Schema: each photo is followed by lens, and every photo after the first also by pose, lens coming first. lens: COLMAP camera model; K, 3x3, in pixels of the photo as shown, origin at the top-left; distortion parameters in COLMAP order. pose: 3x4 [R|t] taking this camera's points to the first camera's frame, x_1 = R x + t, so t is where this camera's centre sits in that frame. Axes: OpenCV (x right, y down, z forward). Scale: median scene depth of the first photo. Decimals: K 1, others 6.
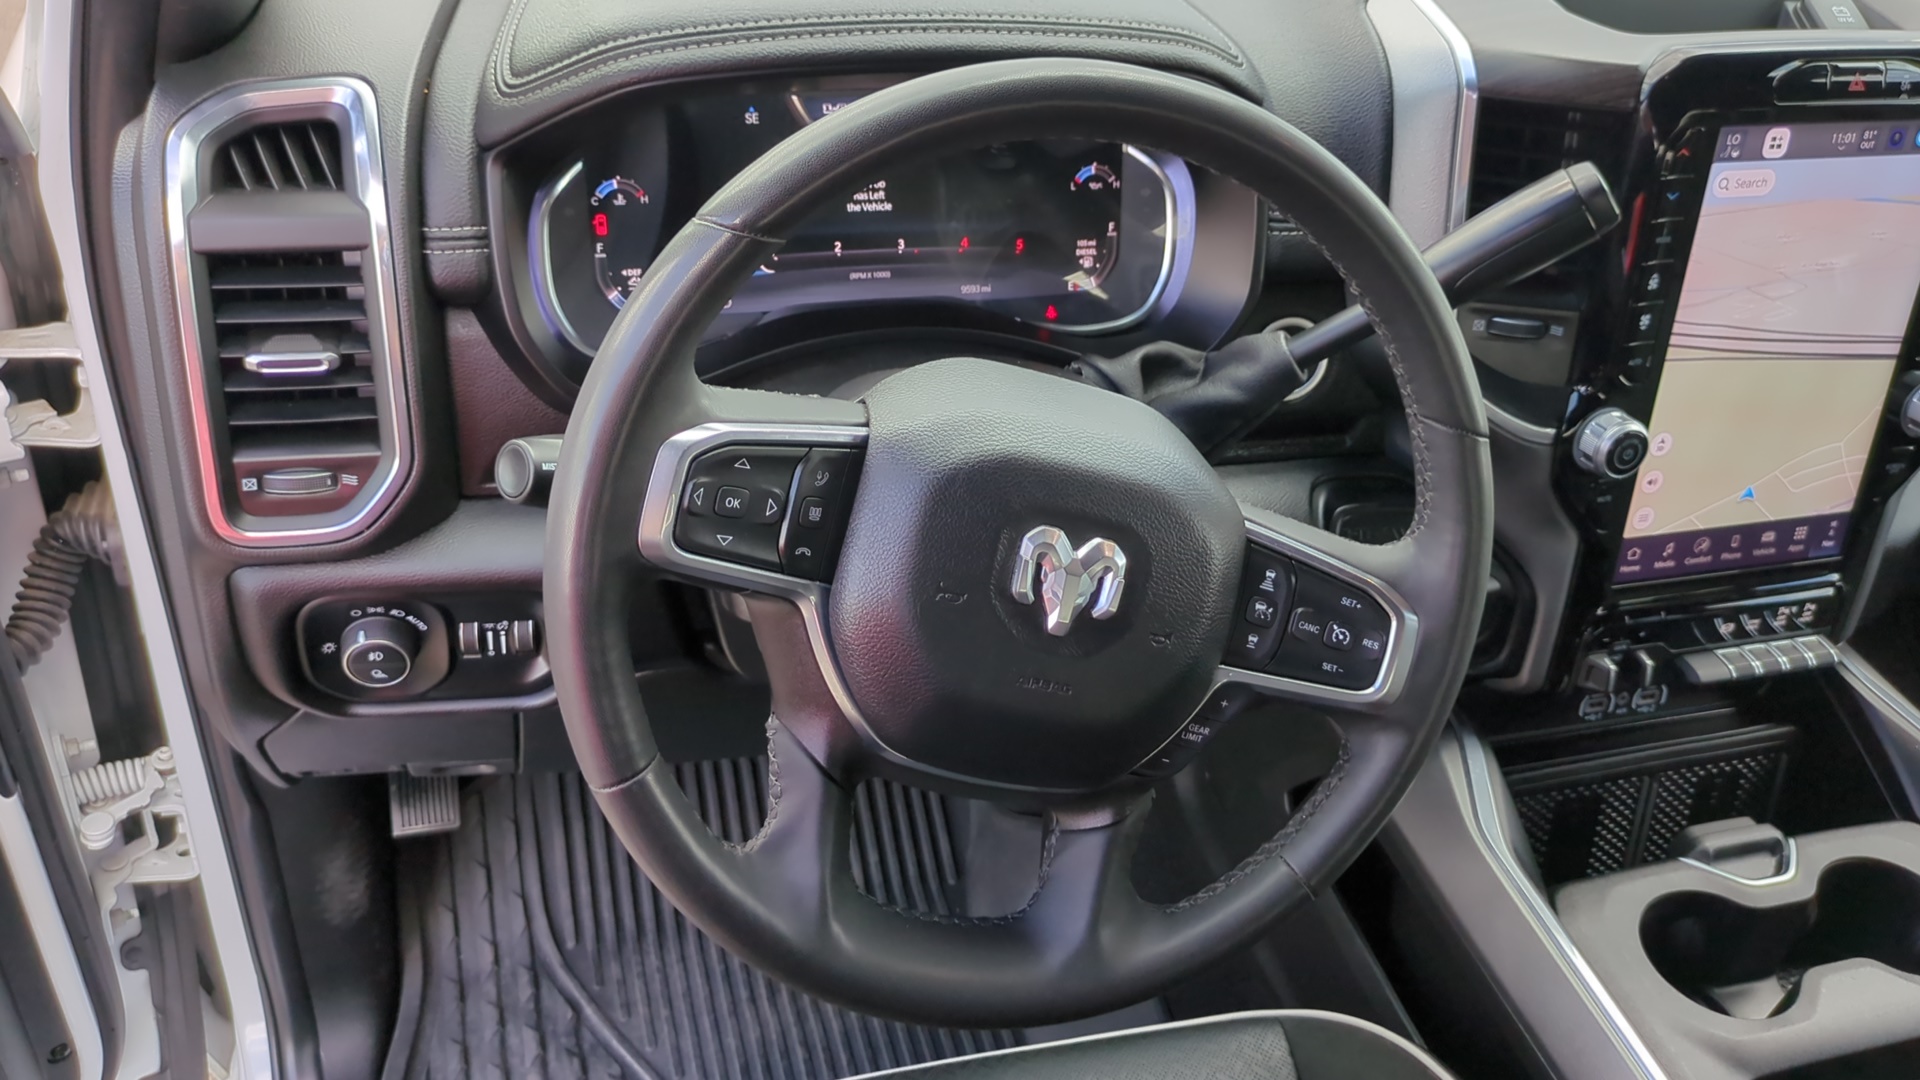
lens RADIAL K [[1676.7, 0, 980.5], [0, 1676.7, 537.1], [0, 0, 1]] dist [0.058057, -0.058165]
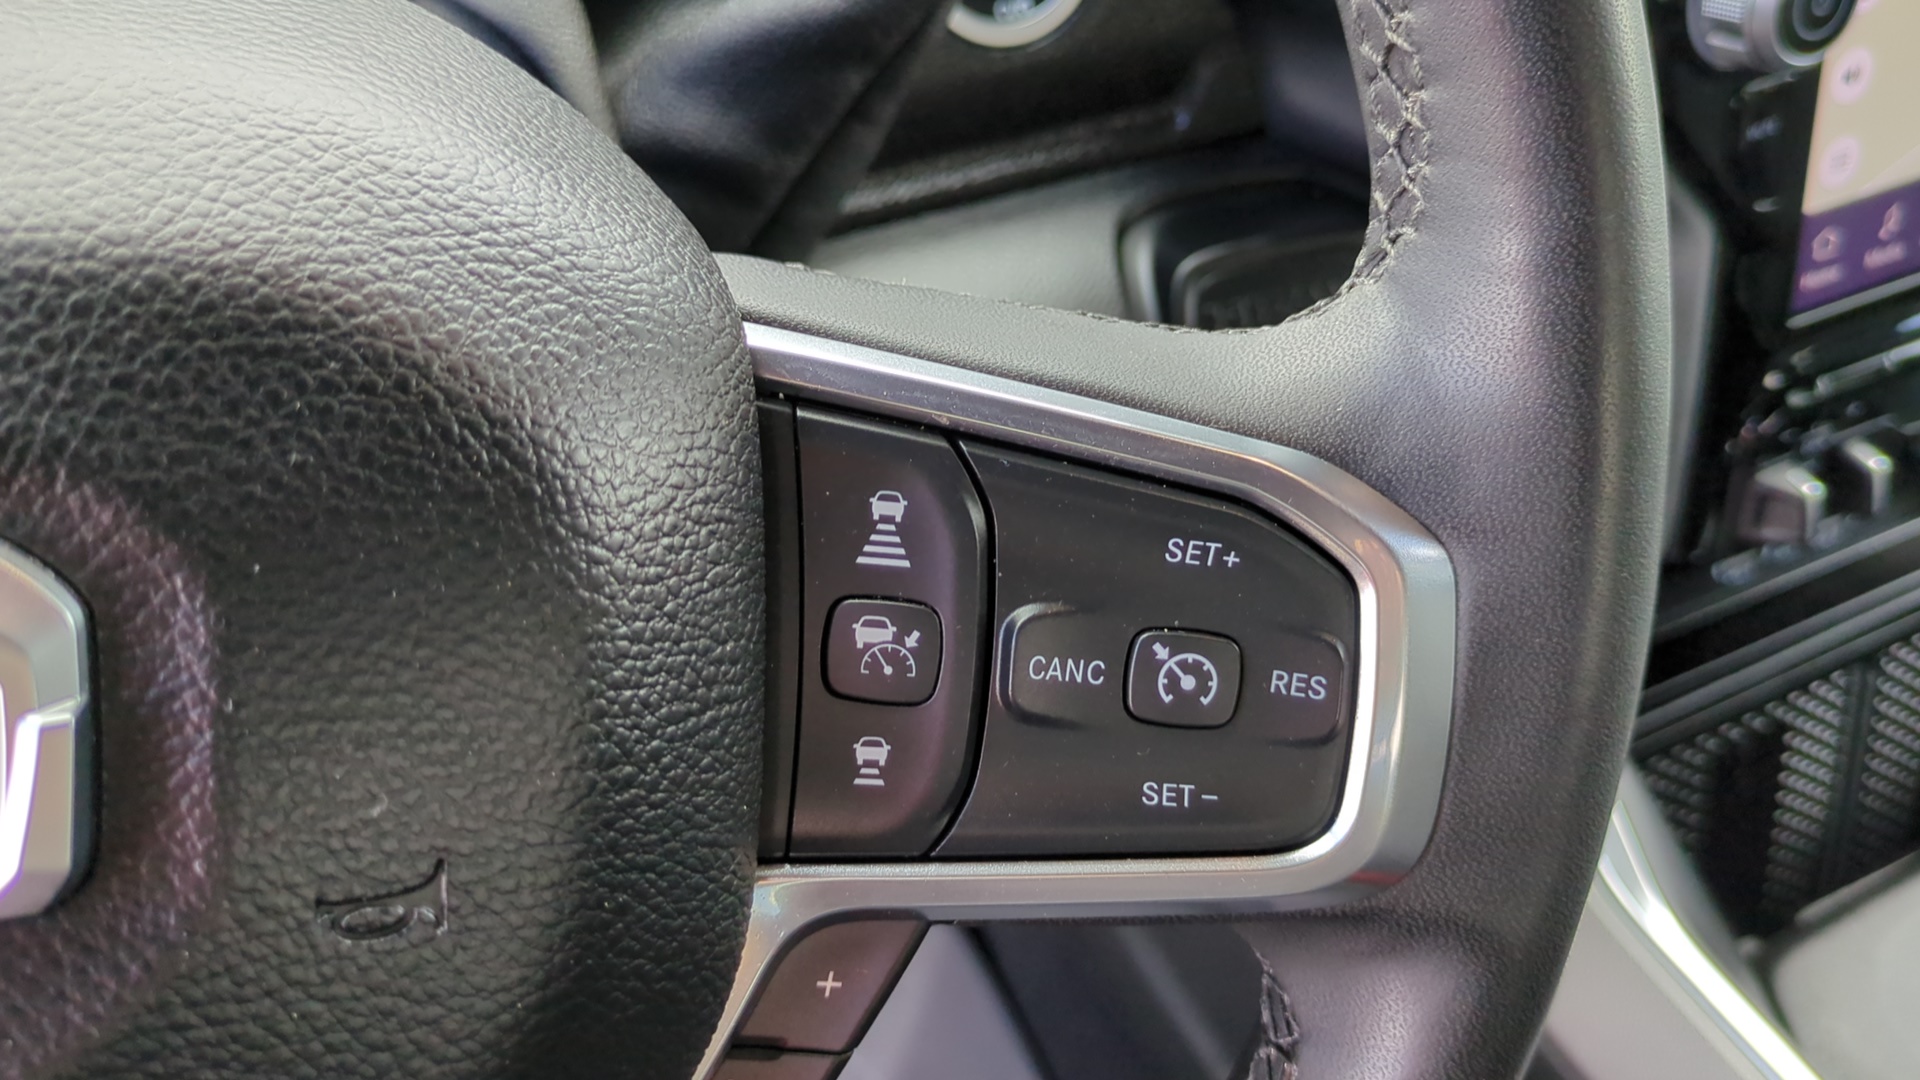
lens RADIAL K [[1676.7, 0, 980.5], [0, 1676.7, 537.1], [0, 0, 1]] dist [0.058057, -0.058165]
pose [[0.981407, -0.190433, 0.024010, 0.175235], [0.187738, 0.978410, 0.086416, 0.006347], [-0.039948, -0.080301, 0.995970, 0.715114]]
